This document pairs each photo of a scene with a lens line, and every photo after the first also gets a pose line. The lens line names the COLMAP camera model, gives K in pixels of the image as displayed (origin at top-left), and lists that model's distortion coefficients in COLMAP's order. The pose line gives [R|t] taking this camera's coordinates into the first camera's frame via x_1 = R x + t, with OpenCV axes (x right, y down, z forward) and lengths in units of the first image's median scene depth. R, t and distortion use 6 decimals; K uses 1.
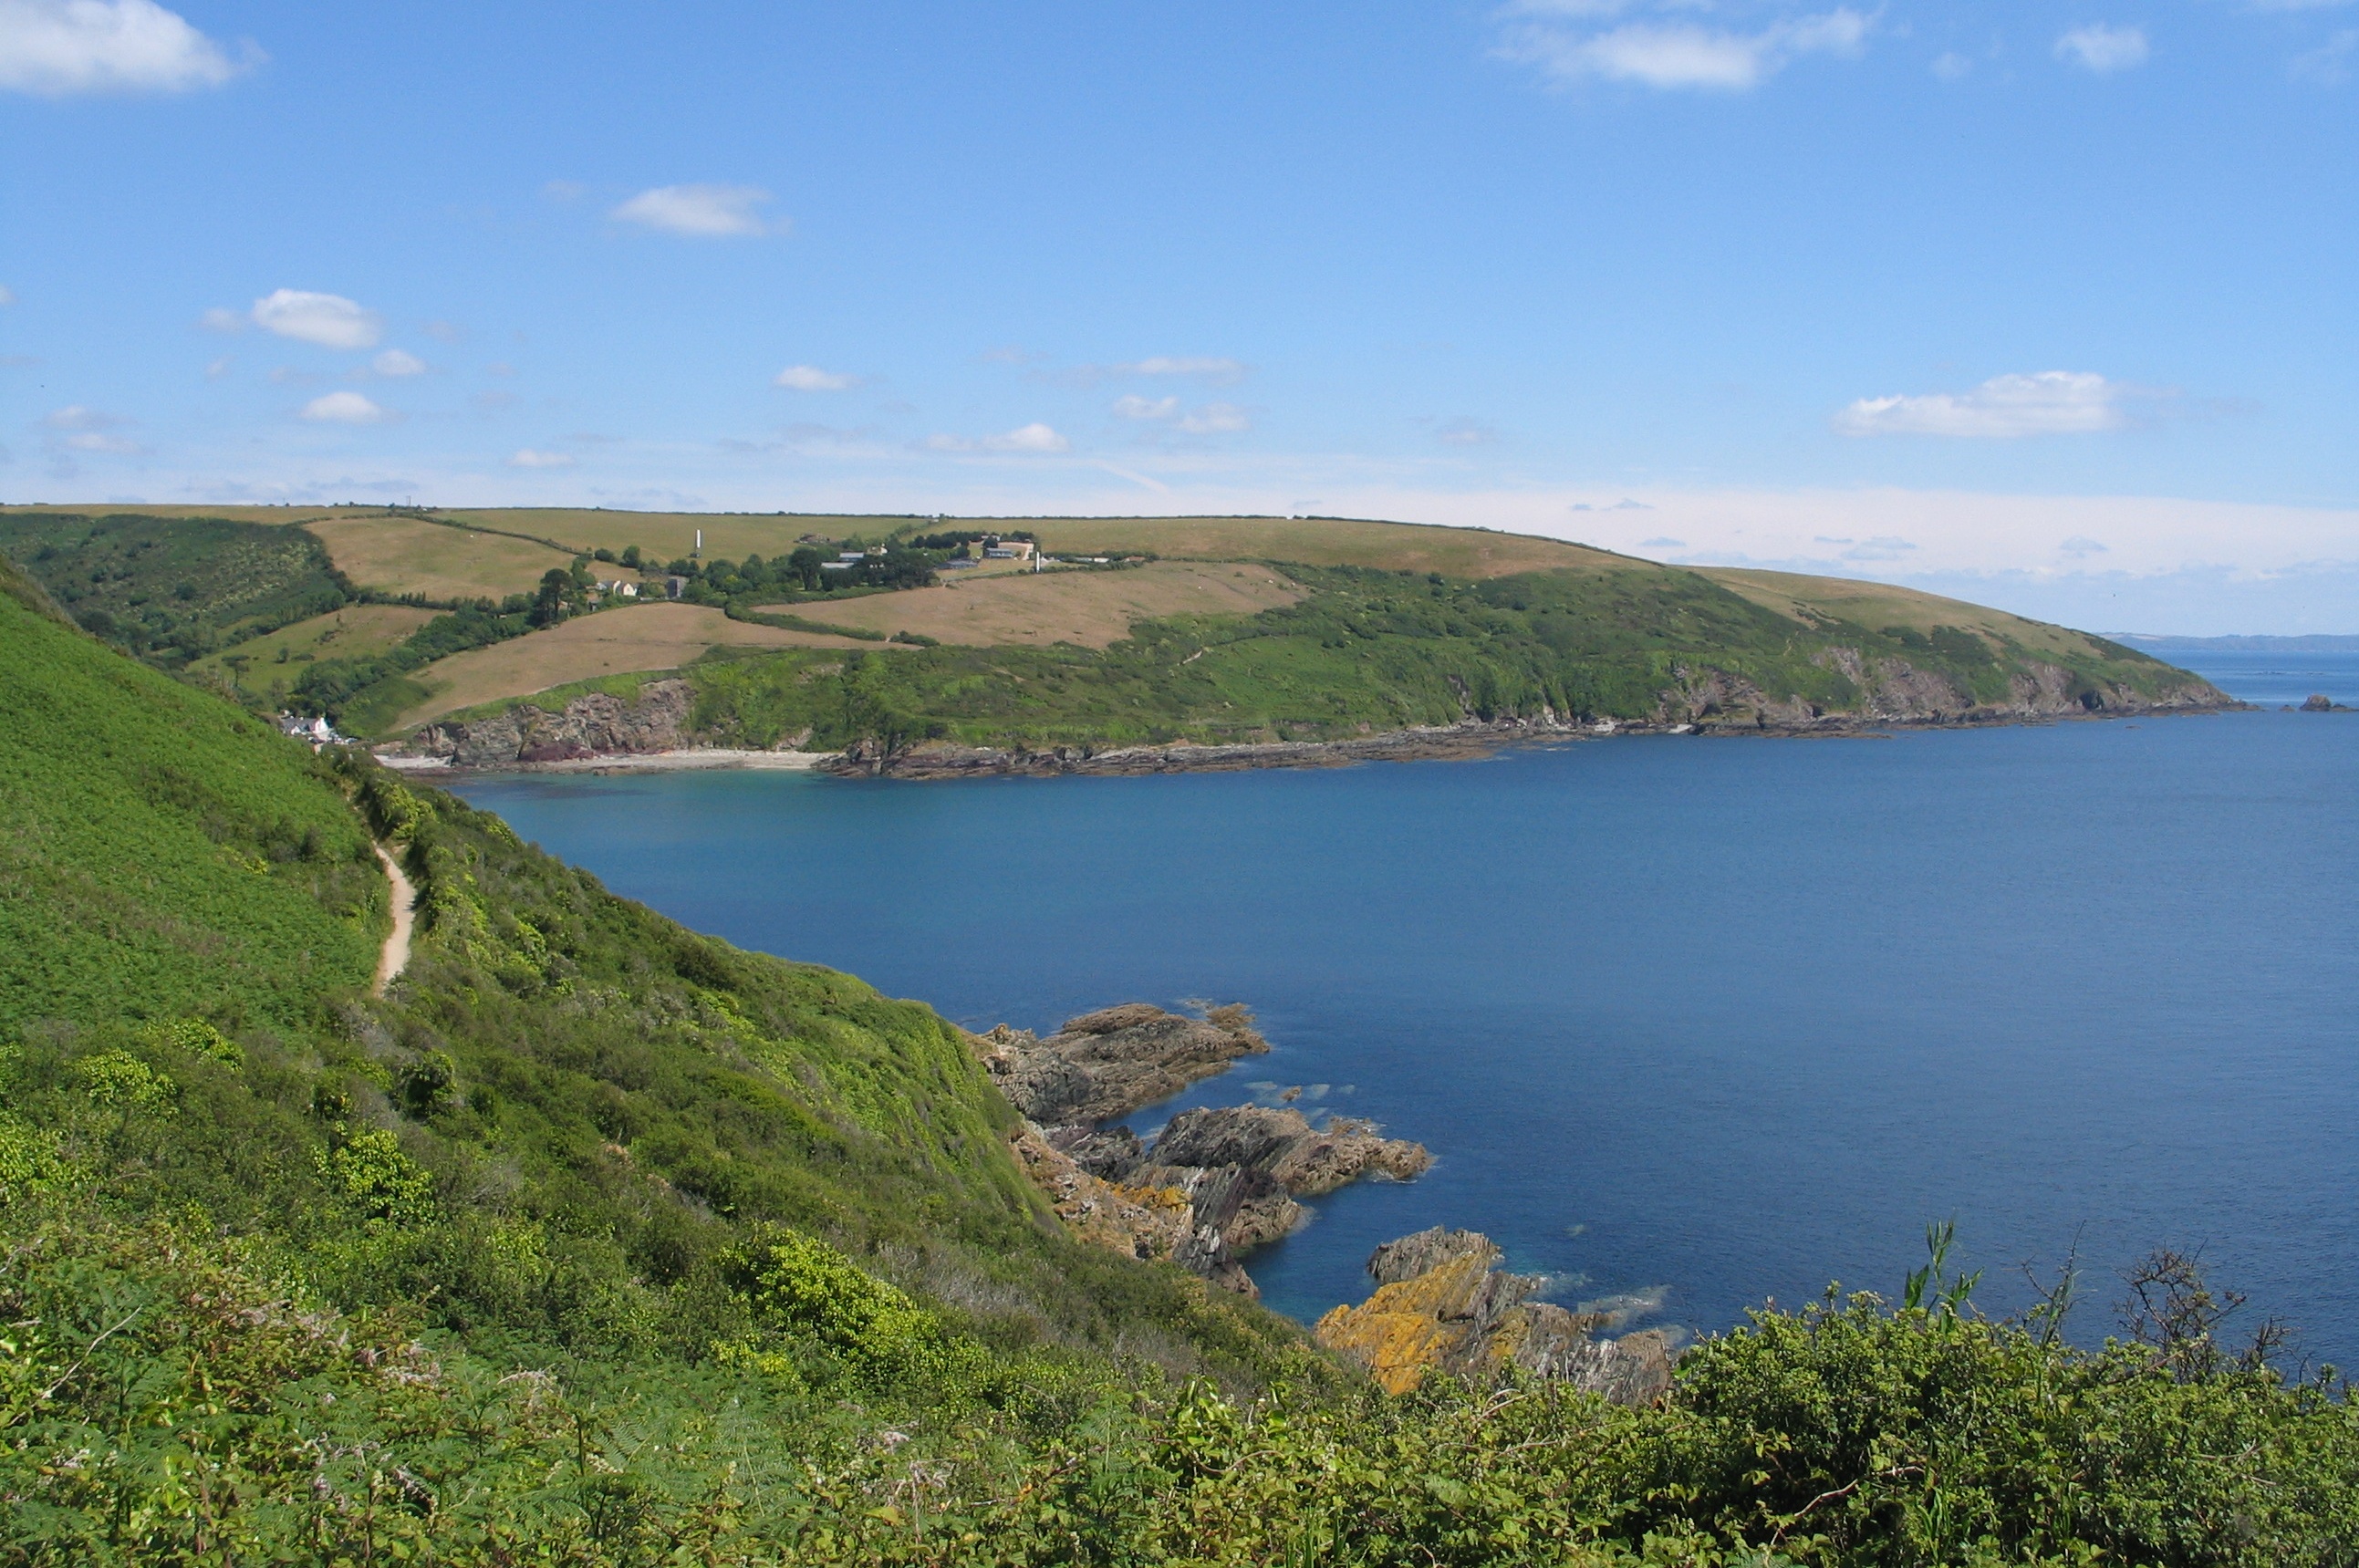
lens RADIAL K [[2510.3, 0, 1186.4], [0, 2510.3, 821.2], [0, 0, 1]] dist [-0.193246, 0.237370]
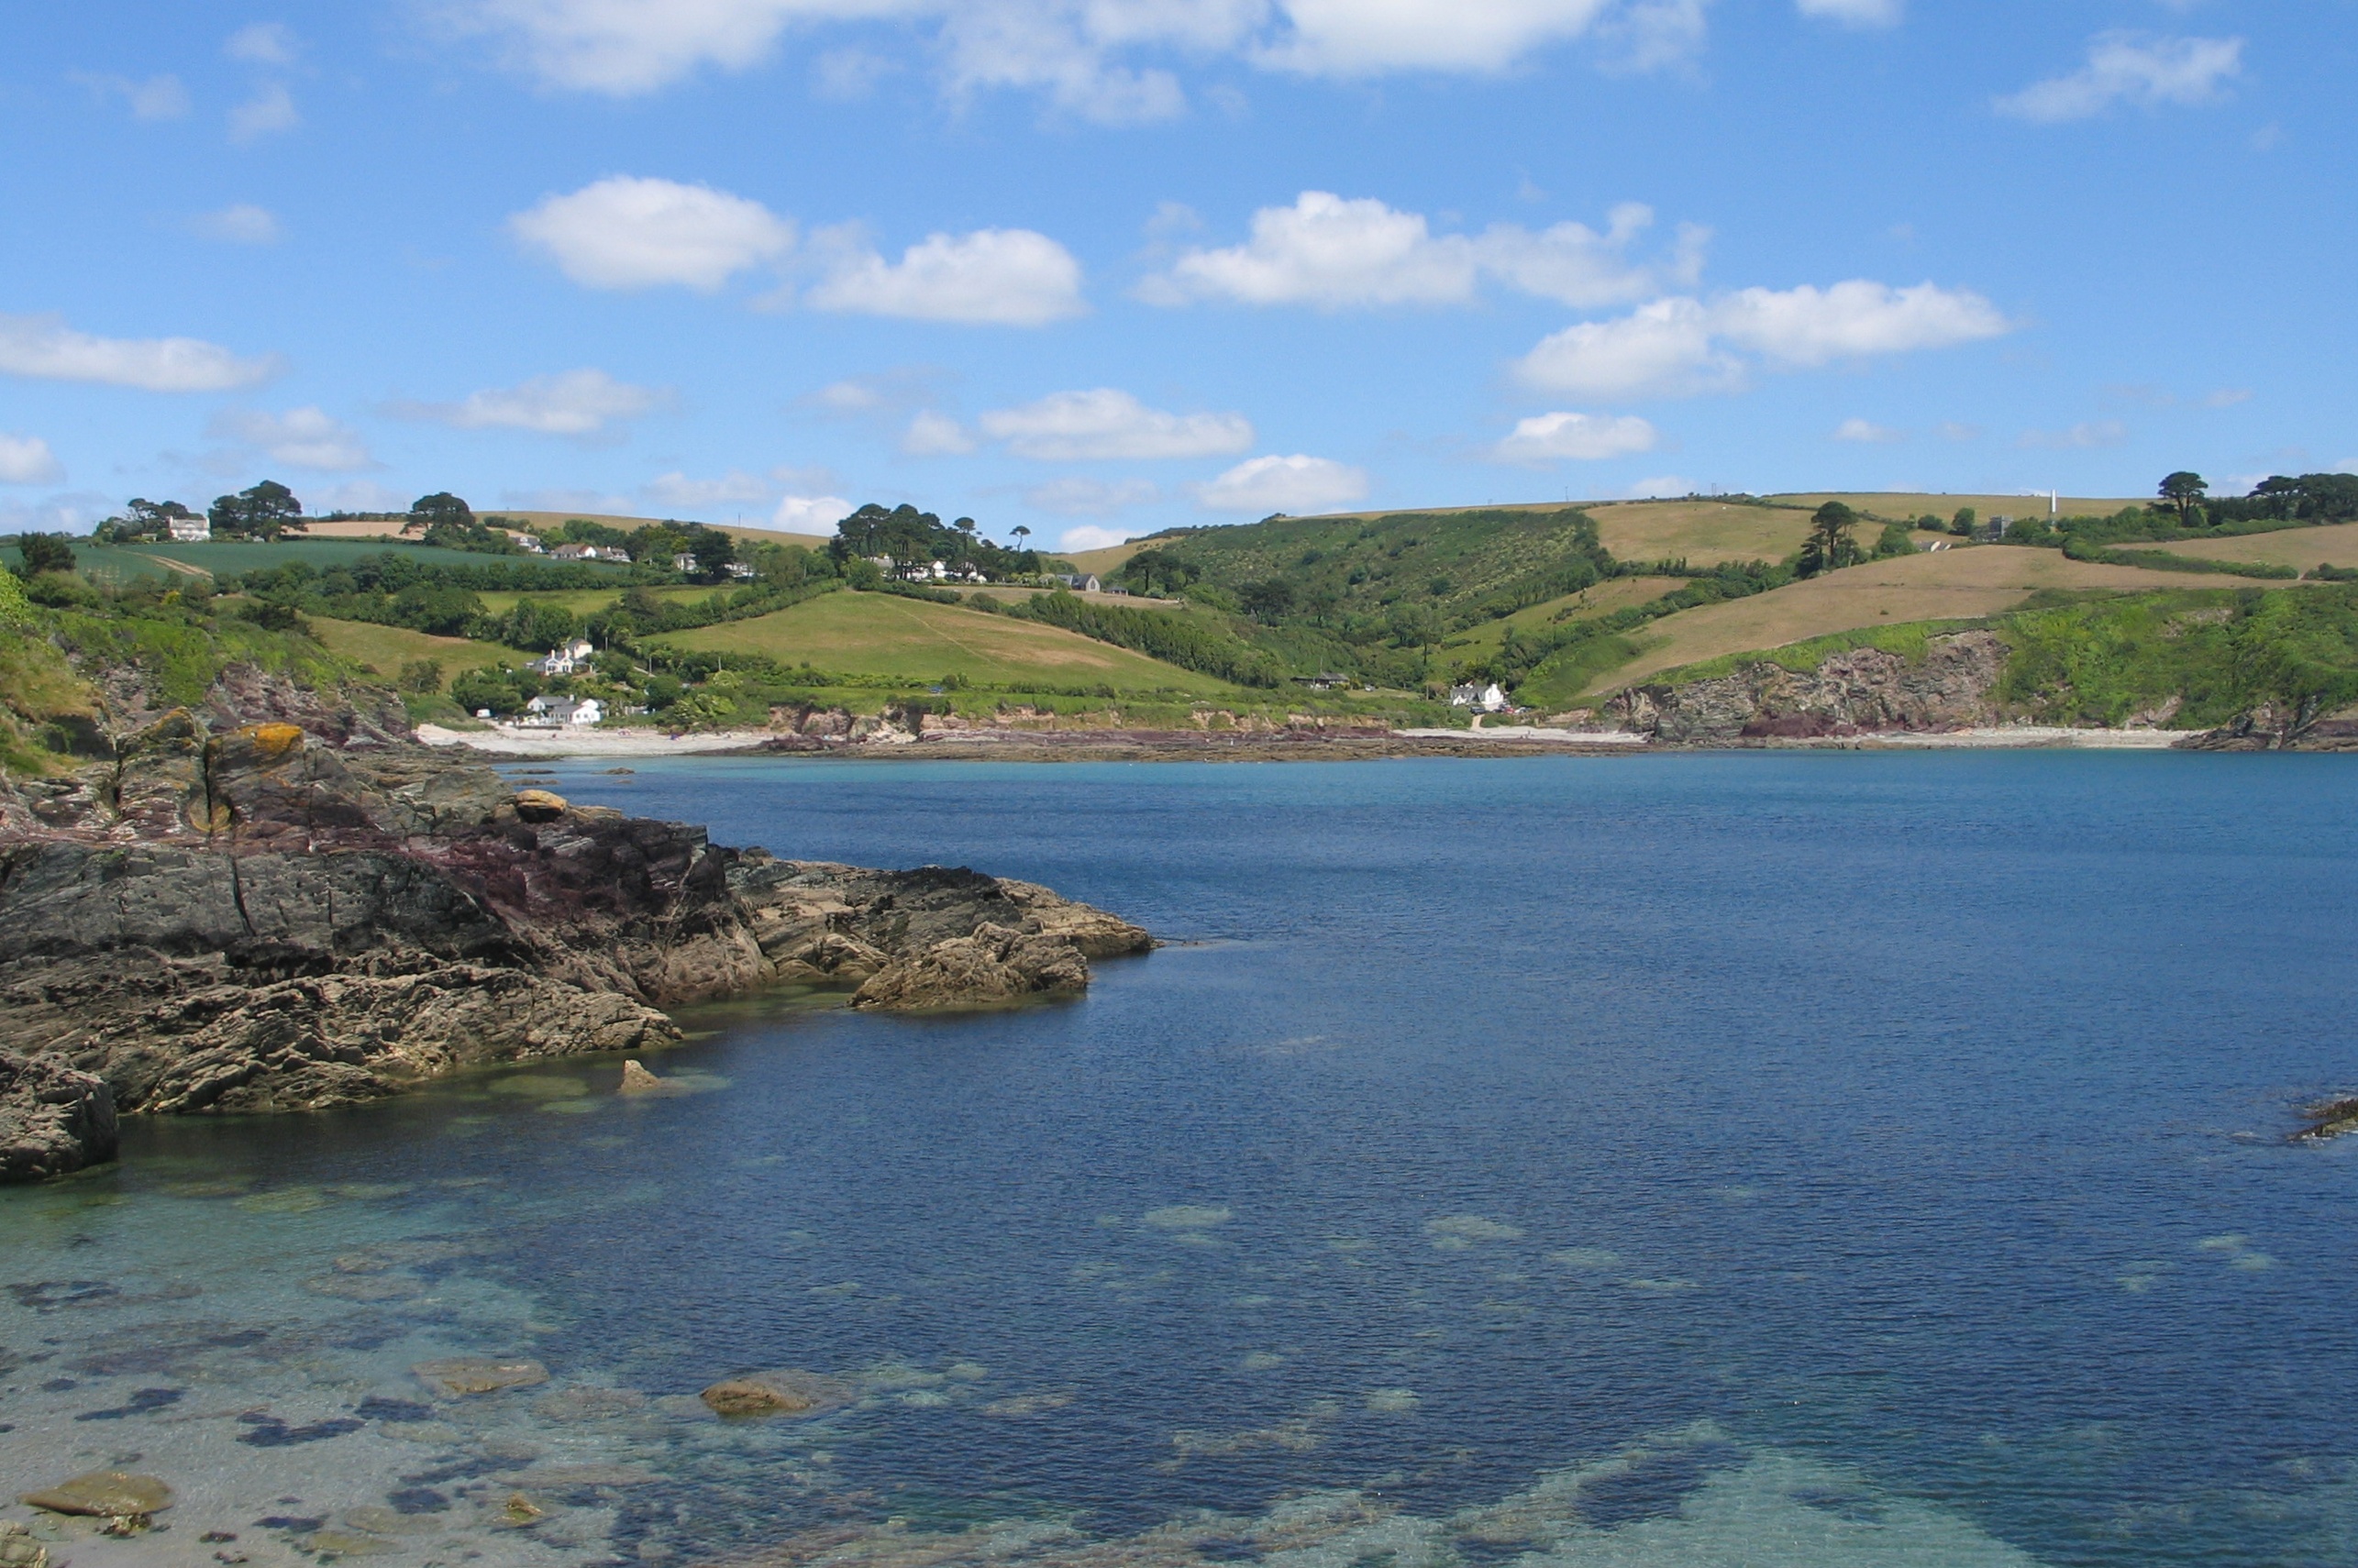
lens RADIAL K [[2485.0, 0, 1179.0], [0, 2485.0, 784.0], [0, 0, 1]] dist [-0.196459, 0.247856]
pose [[0.843174, -0.001728, -0.537639, -0.024716], [-0.027864, 0.998511, -0.046908, 0.024607], [0.536919, 0.054532, 0.841870, 0.292130]]
